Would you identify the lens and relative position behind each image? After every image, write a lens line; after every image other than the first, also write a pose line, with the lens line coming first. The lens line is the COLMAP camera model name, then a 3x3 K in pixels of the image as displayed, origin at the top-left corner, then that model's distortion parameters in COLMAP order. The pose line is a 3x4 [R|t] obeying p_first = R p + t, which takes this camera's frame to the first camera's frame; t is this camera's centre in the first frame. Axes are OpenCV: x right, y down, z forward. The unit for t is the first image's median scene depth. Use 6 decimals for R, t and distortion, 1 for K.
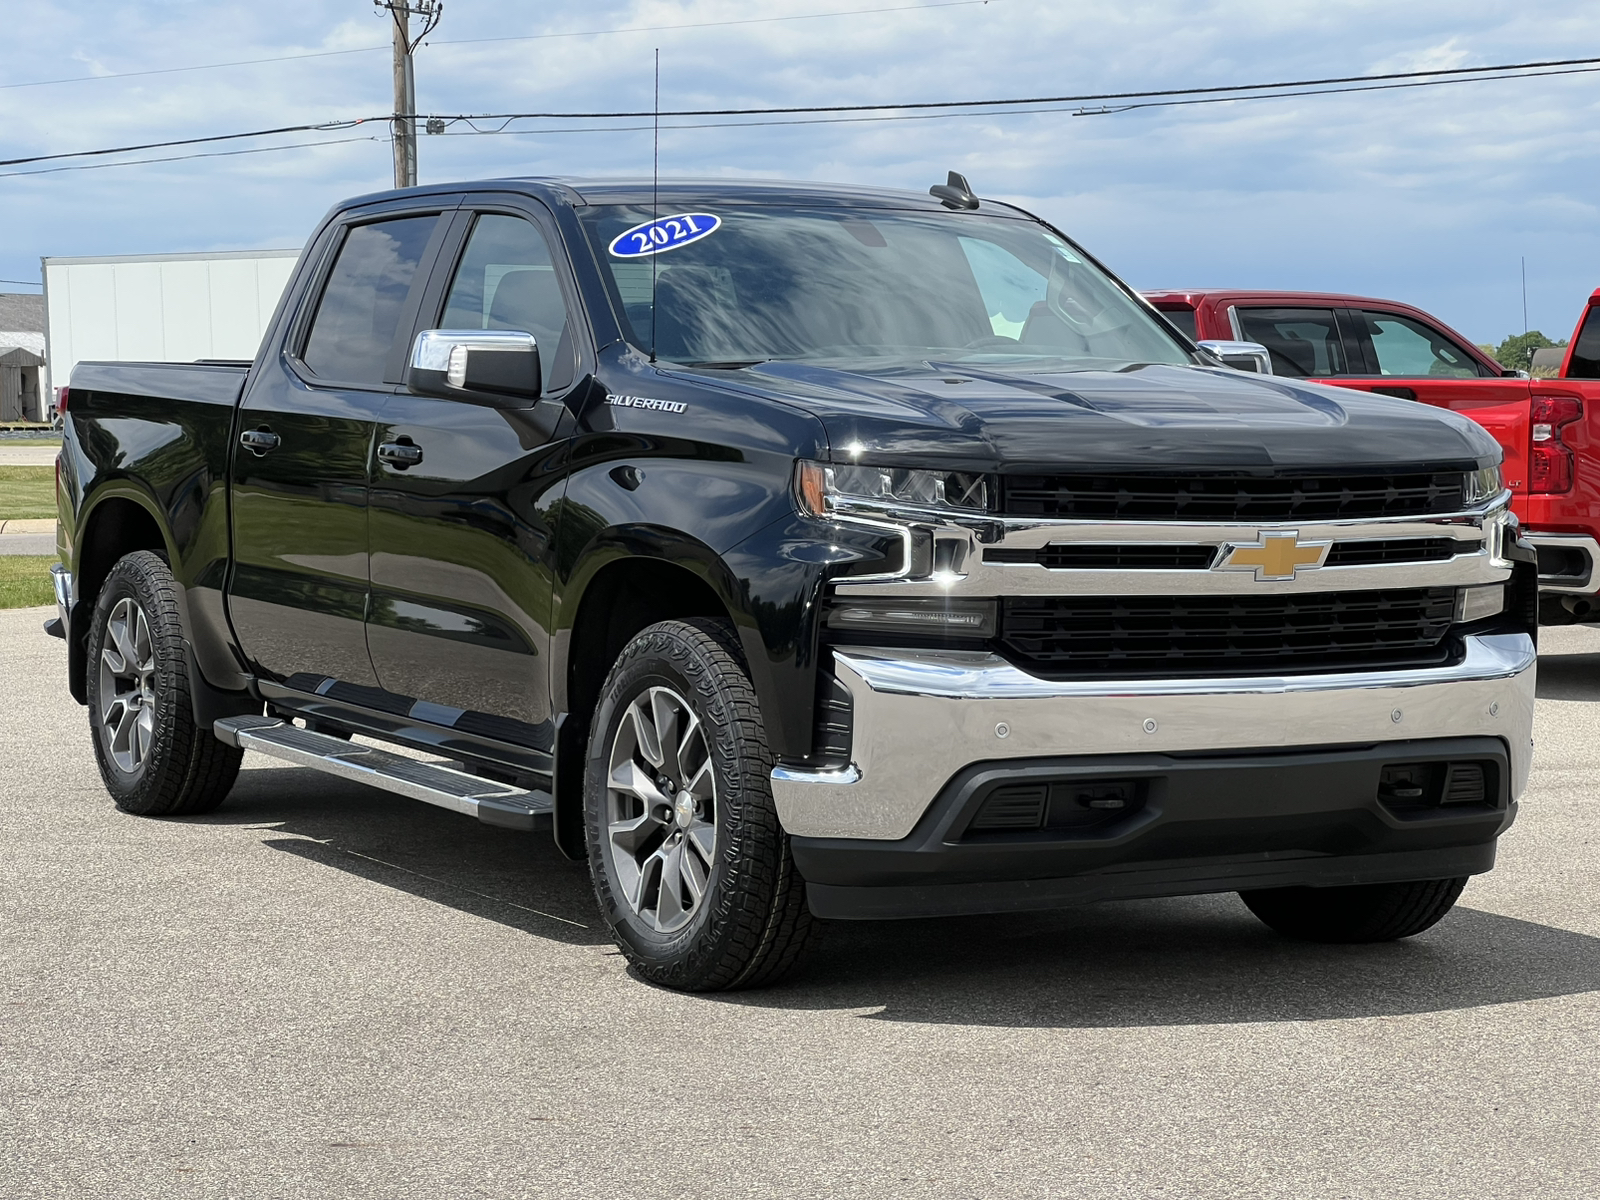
lens RADIAL K [[3662.6, 0, 774.2], [0, 3662.6, 560.9], [0, 0, 1]] dist [-0.390898, 9.220221]
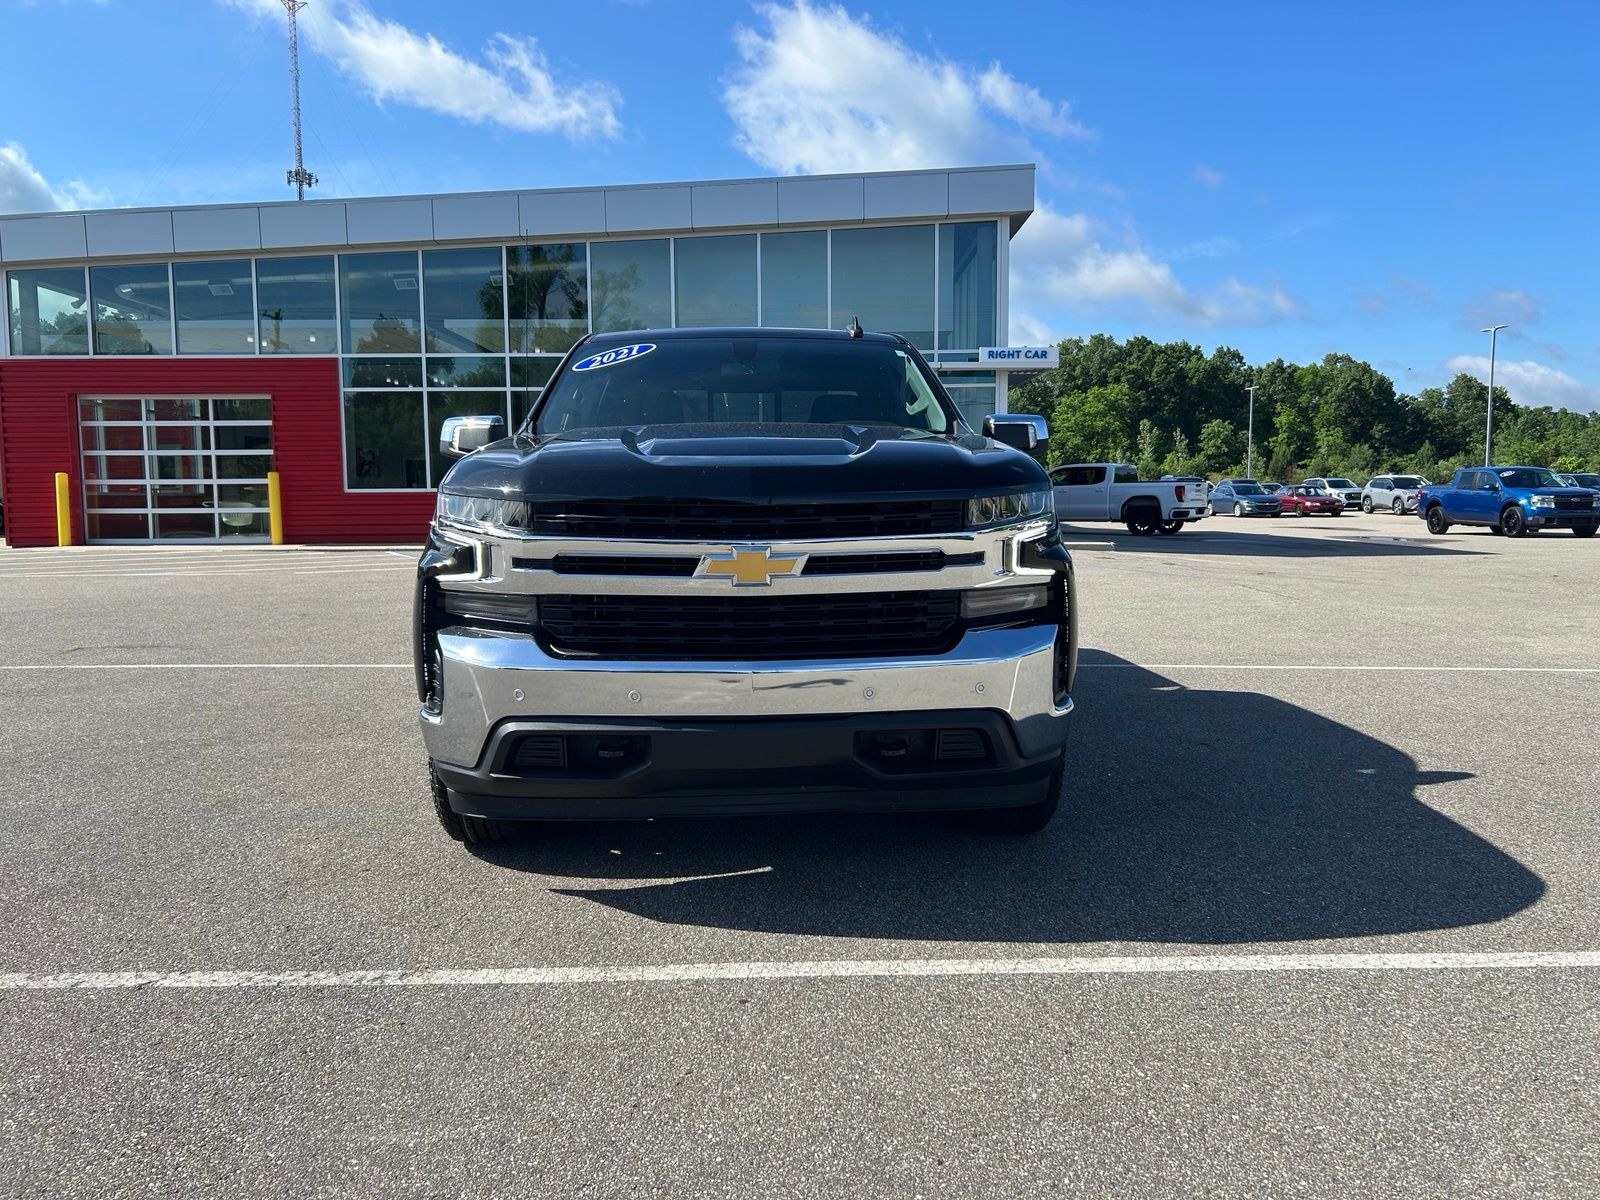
lens RADIAL K [[1196.3, 0, 791.5], [0, 1196.3, 601.5], [0, 0, 1]] dist [0.044517, -0.044635]
pose [[0.905204, 0.034054, -0.423611, 0.326647], [-0.008334, 0.998015, 0.062423, -0.015356], [0.424896, -0.052976, 0.903691, 0.629195]]
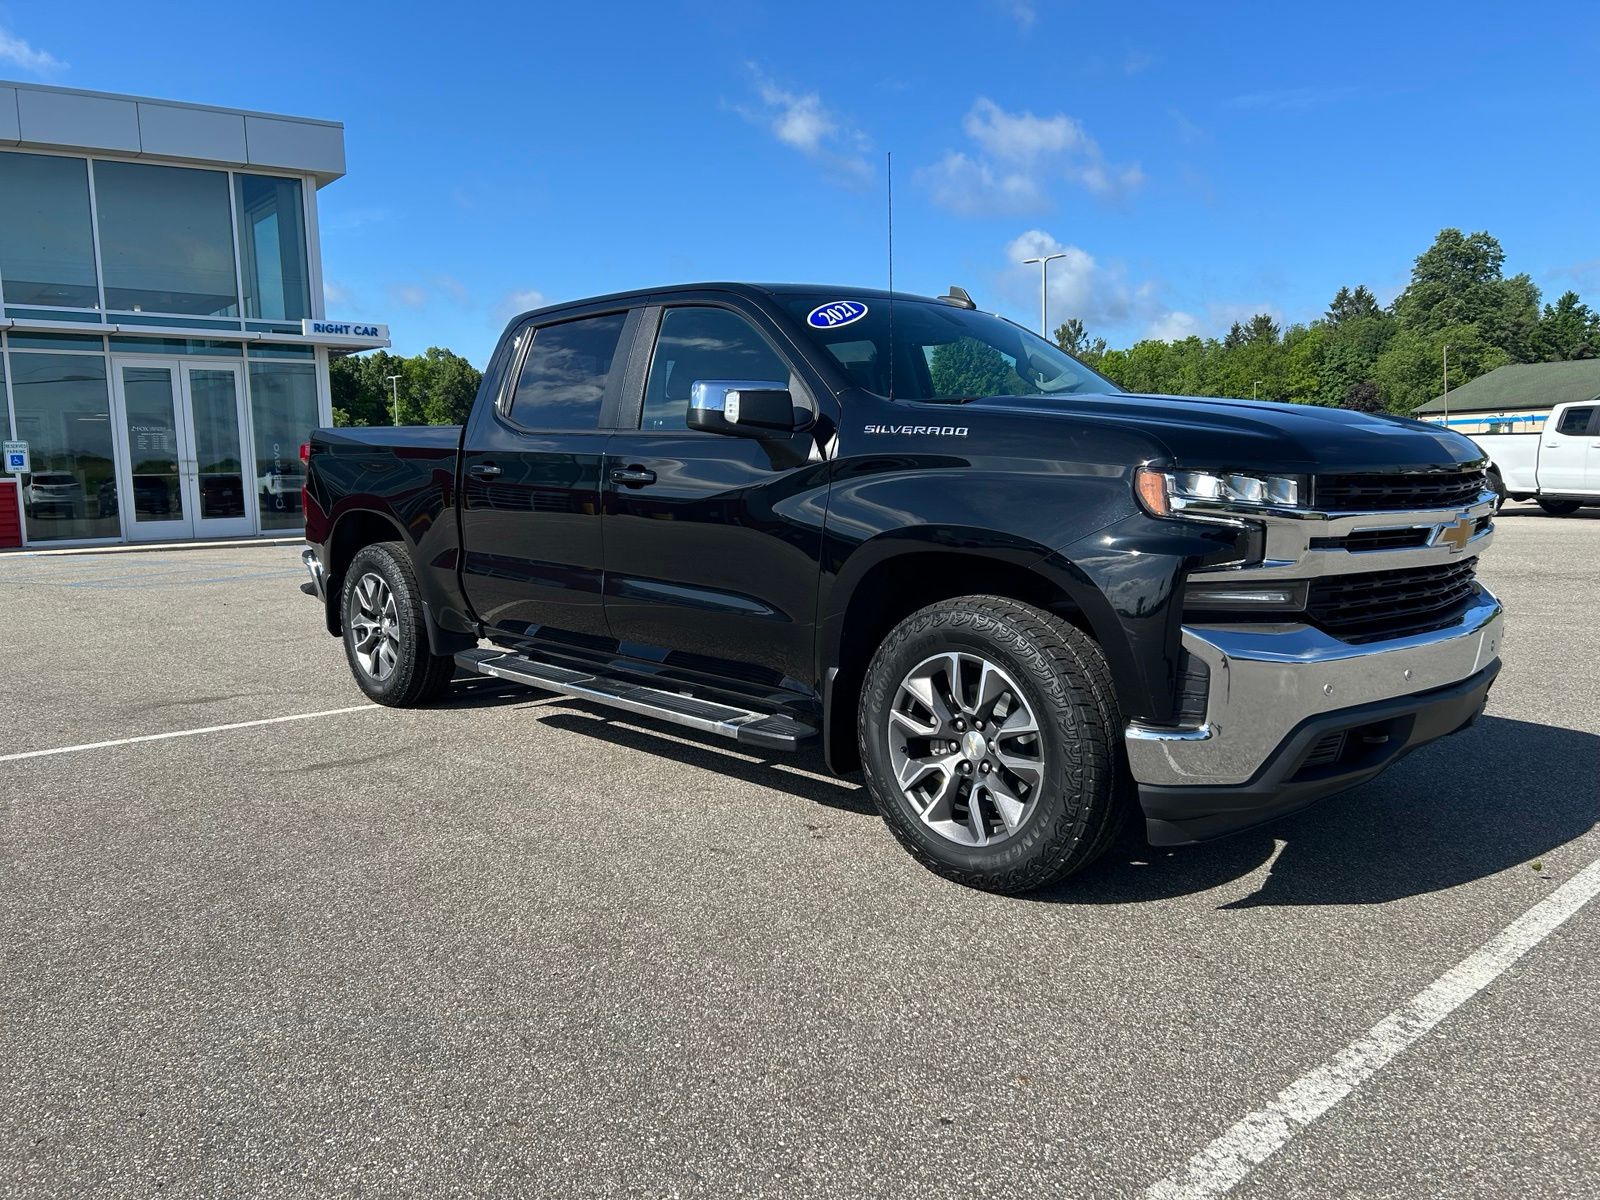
lens RADIAL K [[1196.3, 0, 791.5], [0, 1196.3, 601.5], [0, 0, 1]] dist [0.044517, -0.044635]
pose [[0.963153, -0.049686, 0.264323, -0.205580], [0.029572, 0.996393, 0.079541, -0.018663], [-0.267322, -0.068794, 0.961149, 0.647801]]
